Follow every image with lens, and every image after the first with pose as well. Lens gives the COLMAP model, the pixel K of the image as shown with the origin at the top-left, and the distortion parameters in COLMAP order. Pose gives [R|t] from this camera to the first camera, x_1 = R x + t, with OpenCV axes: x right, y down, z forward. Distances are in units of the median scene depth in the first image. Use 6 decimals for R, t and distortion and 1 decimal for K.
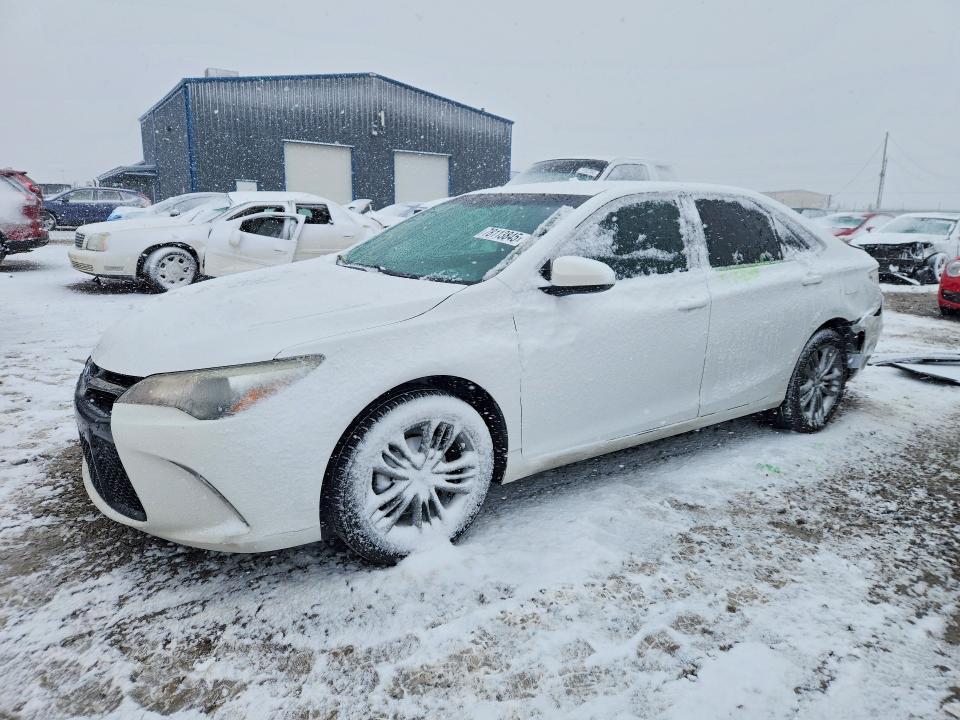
lens RADIAL K [[659.2, 0, 480.0], [0, 659.2, 360.0], [0, 0, 1]] dist [0.000588, -0.003914]
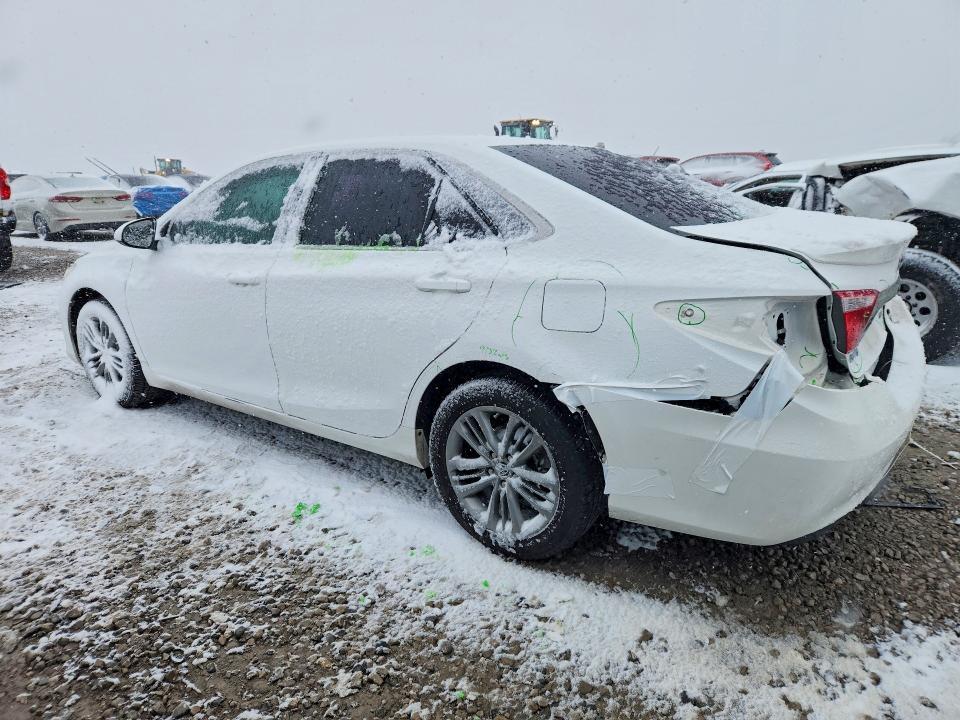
lens RADIAL K [[659.2, 0, 480.0], [0, 659.2, 360.0], [0, 0, 1]] dist [0.000588, -0.003914]
pose [[0.339279, 0.229685, -0.912214, 1.232412], [-0.195141, 0.965823, 0.170604, -0.186661], [0.920222, 0.120128, 0.372505, 0.925776]]
